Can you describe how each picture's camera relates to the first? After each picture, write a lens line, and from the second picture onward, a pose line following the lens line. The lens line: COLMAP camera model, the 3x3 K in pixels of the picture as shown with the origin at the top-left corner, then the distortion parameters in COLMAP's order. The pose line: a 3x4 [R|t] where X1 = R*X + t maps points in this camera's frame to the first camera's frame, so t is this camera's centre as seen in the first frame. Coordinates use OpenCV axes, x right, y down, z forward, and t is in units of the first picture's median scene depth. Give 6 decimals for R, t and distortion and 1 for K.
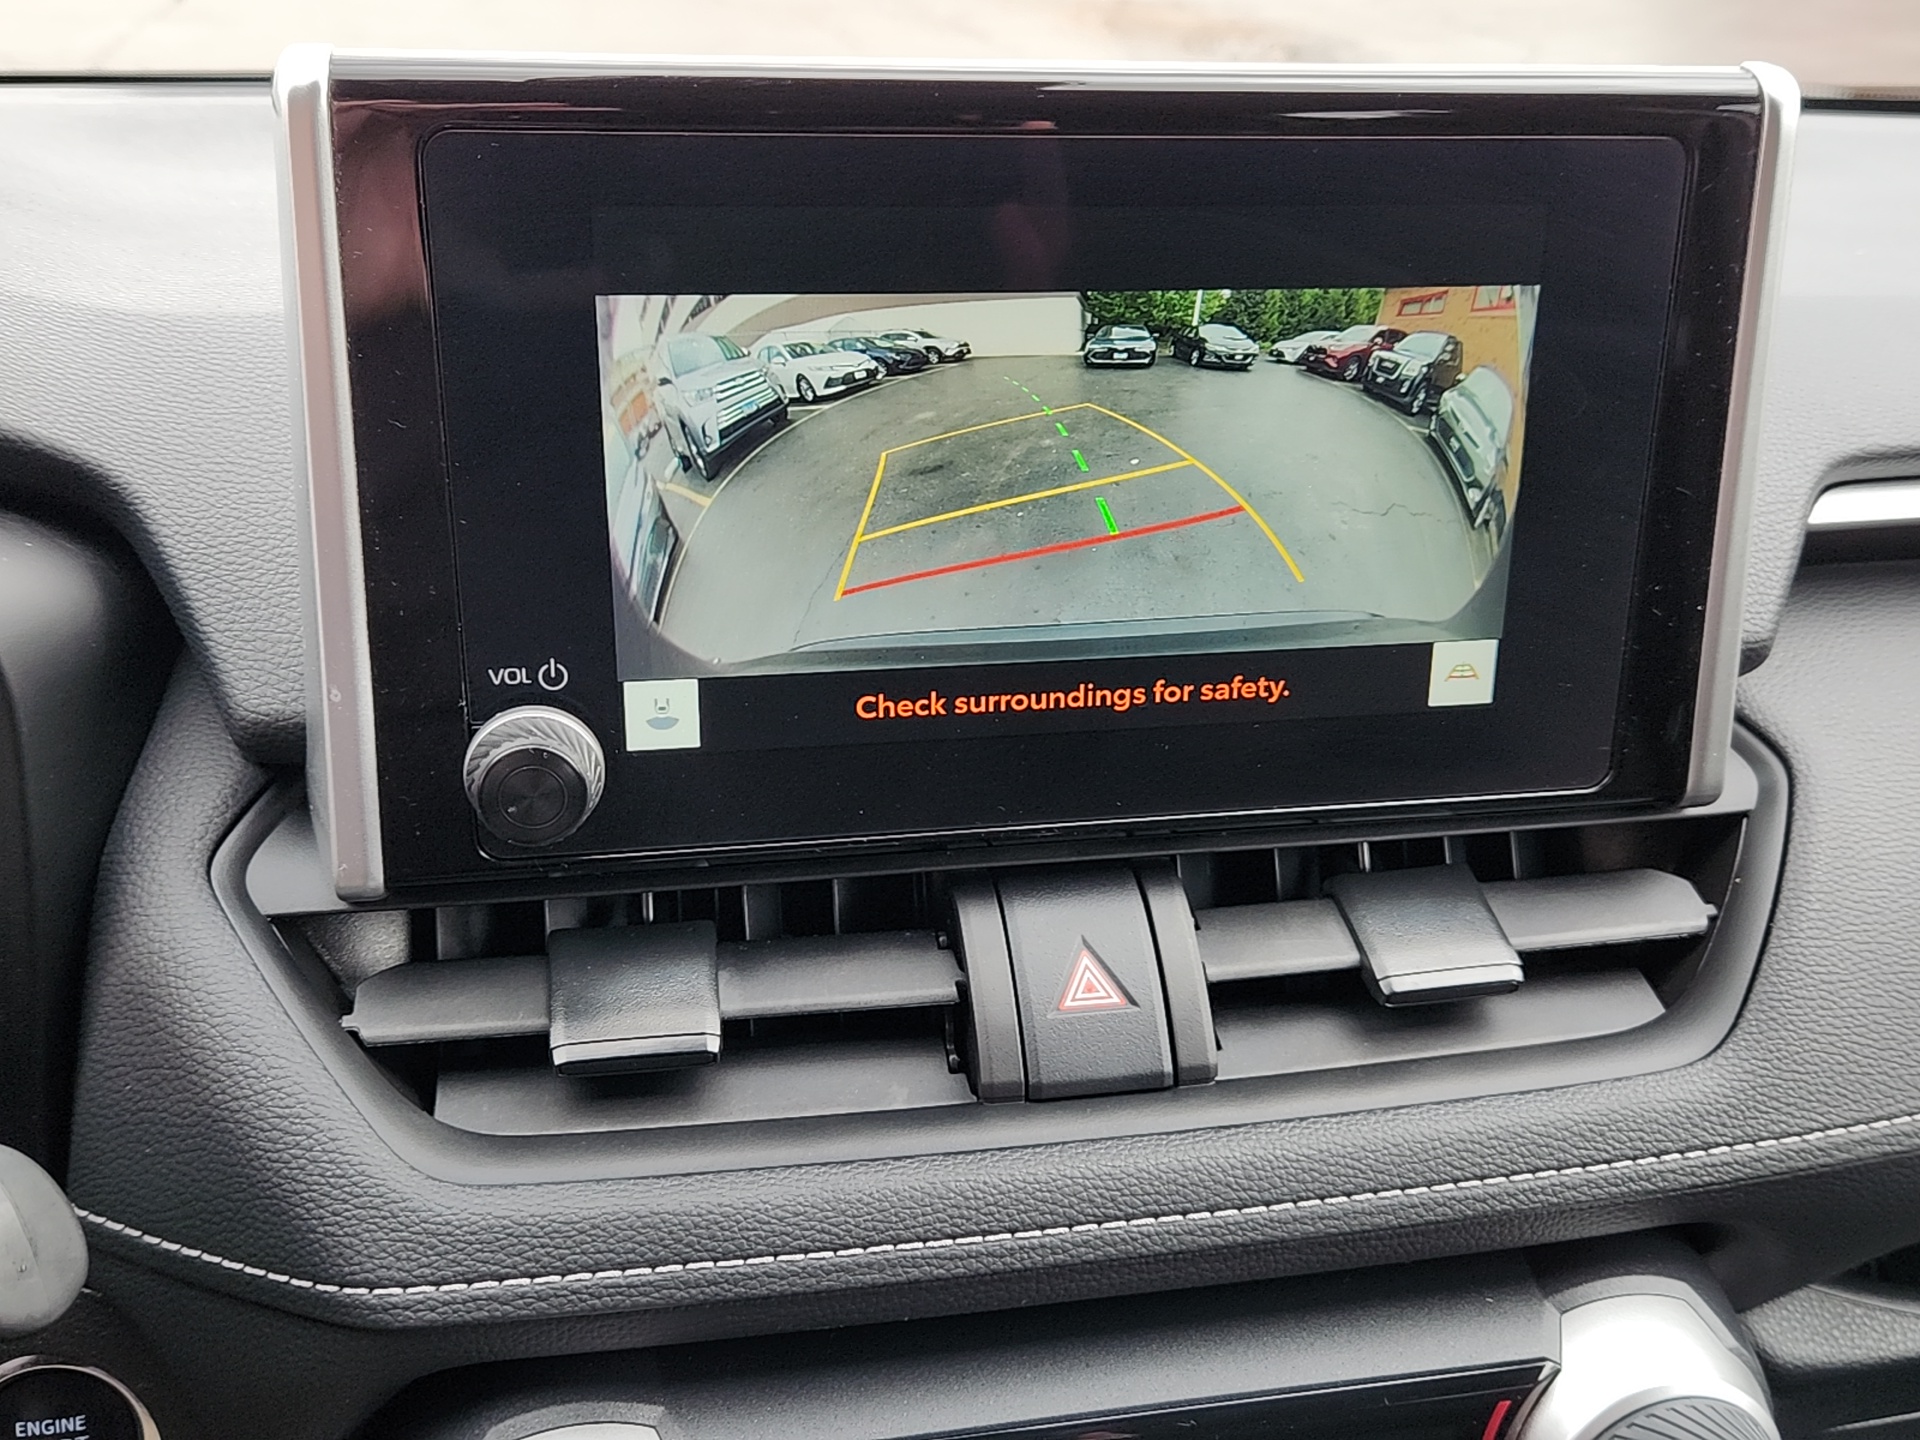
lens RADIAL K [[1878.2, 0, 984.5], [0, 1878.2, 717.9], [0, 0, 1]] dist [0.085025, -0.120391]
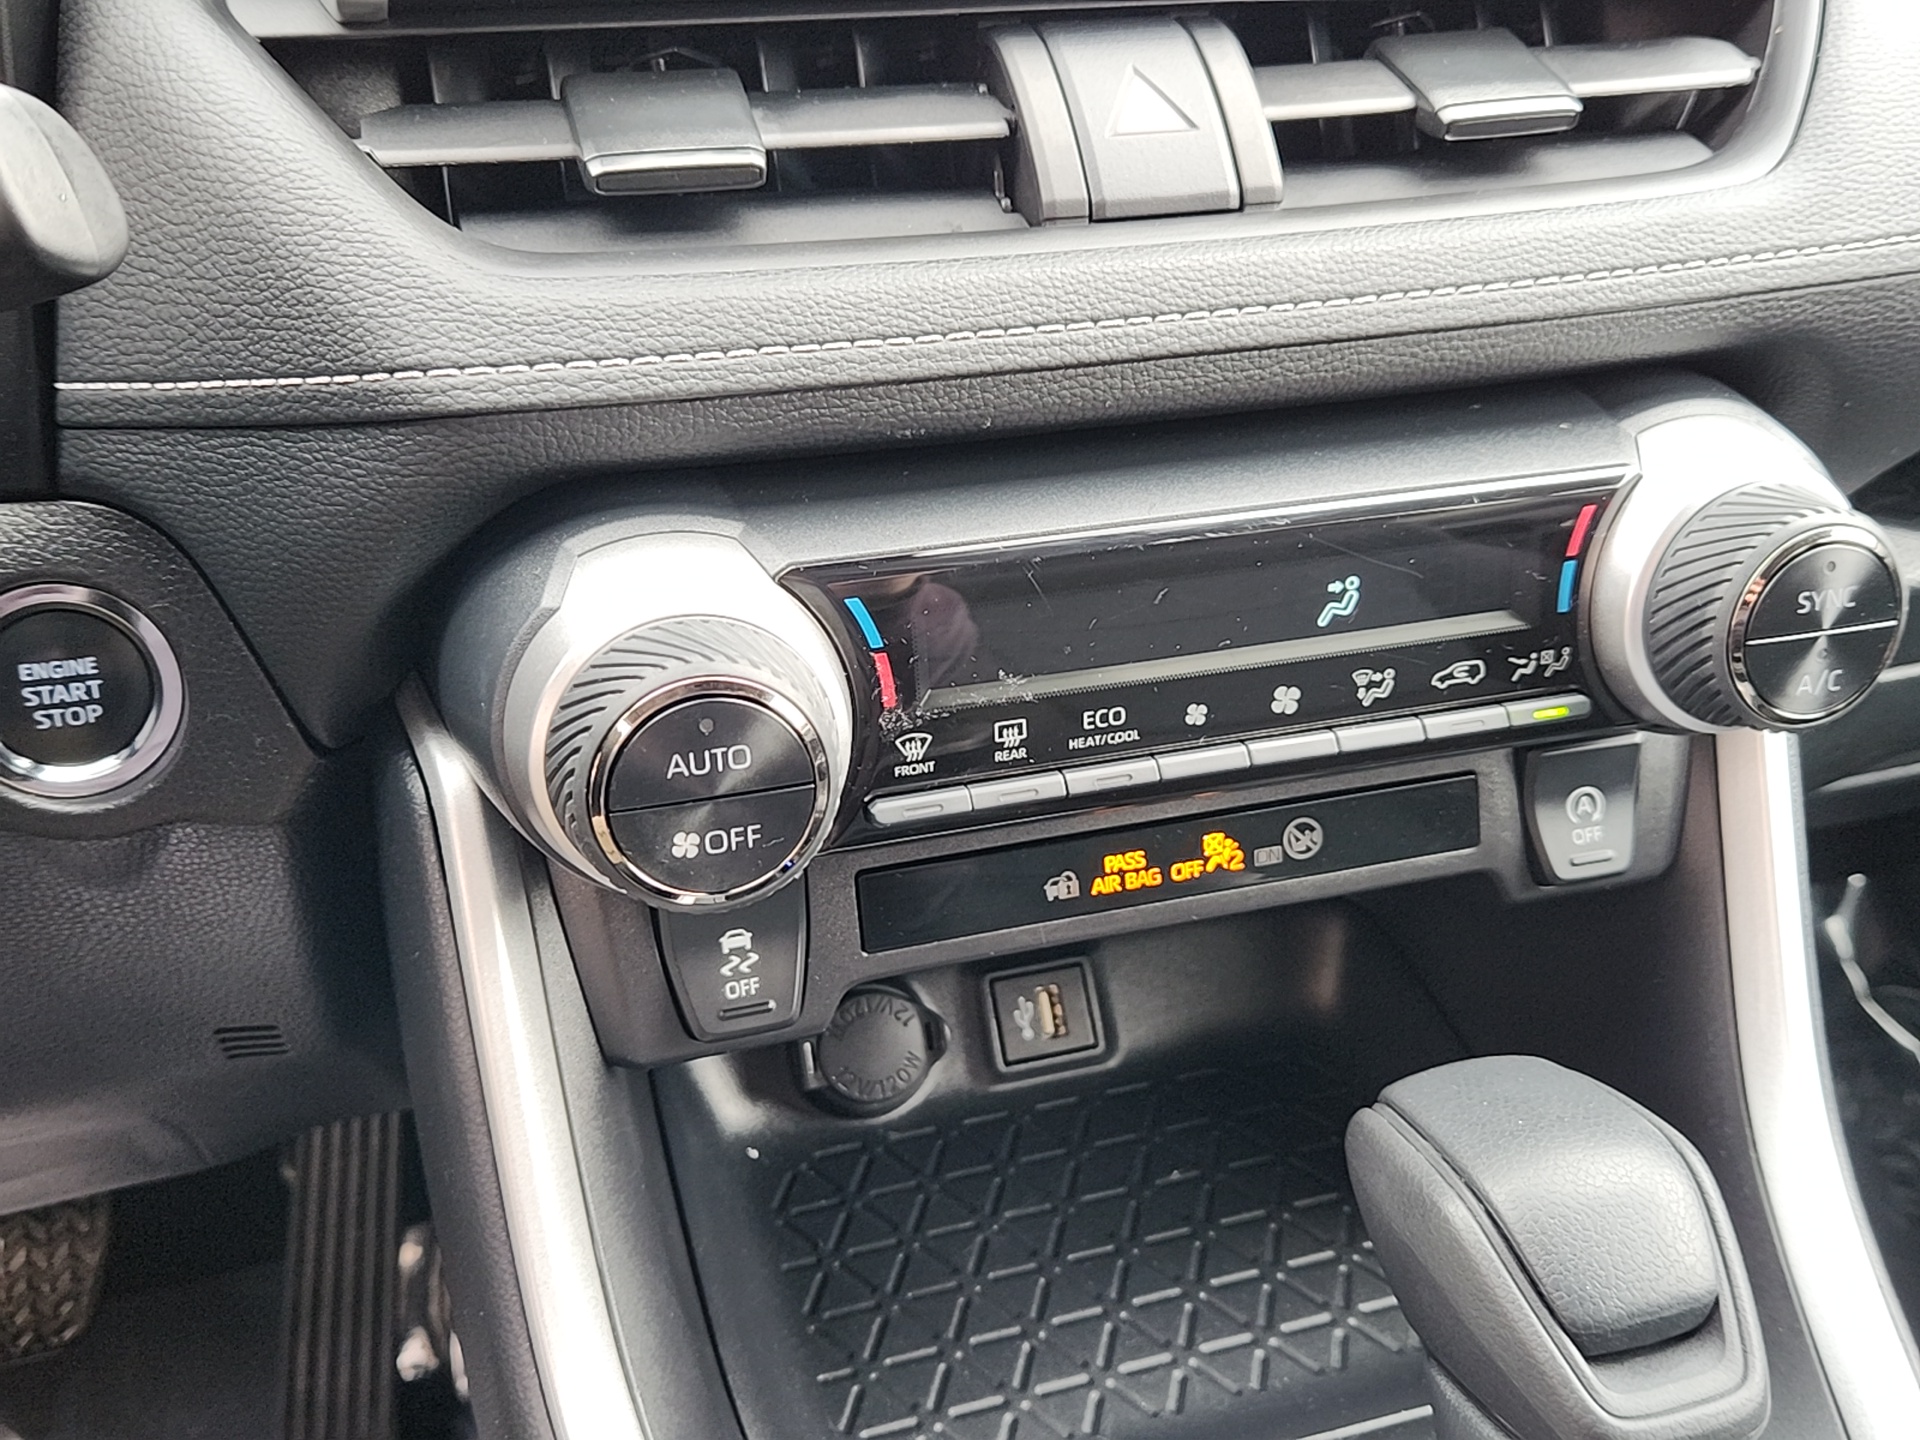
lens RADIAL K [[1878.2, 0, 984.5], [0, 1878.2, 717.9], [0, 0, 1]] dist [0.085025, -0.120391]
pose [[0.994478, -0.071406, 0.076901, -0.128525], [0.066751, 0.995873, 0.061499, 0.410930], [-0.080975, -0.056026, 0.995140, 0.046565]]
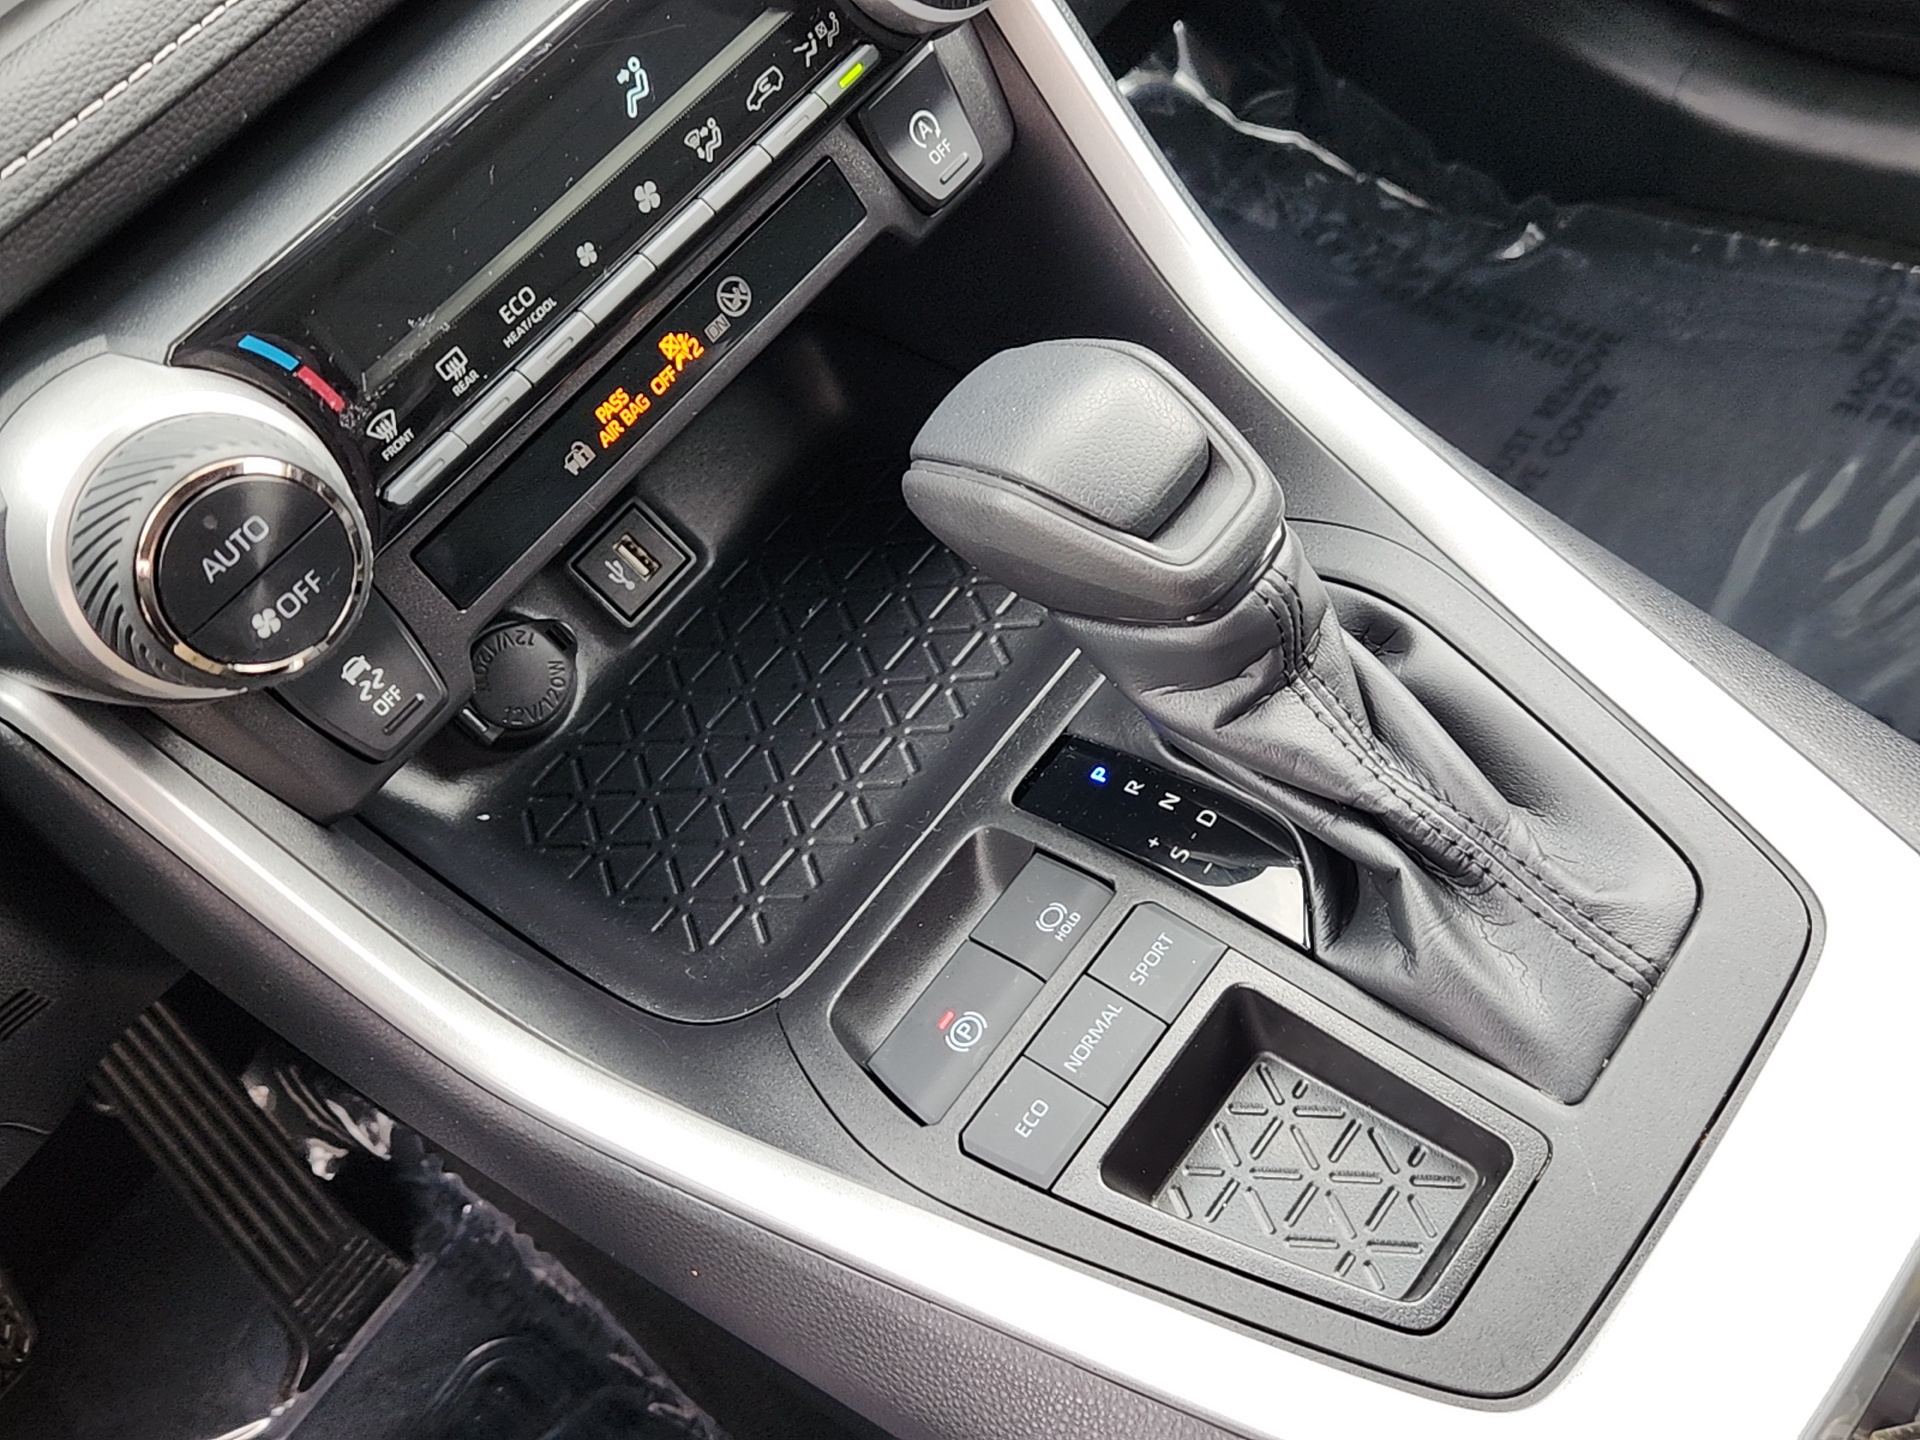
lens RADIAL K [[1878.2, 0, 984.5], [0, 1878.2, 717.9], [0, 0, 1]] dist [0.085025, -0.120391]
pose [[0.738121, -0.649675, 0.181933, -0.140783], [0.553575, 0.737350, 0.387131, 0.380880], [-0.385657, -0.185036, 0.903897, -0.081956]]
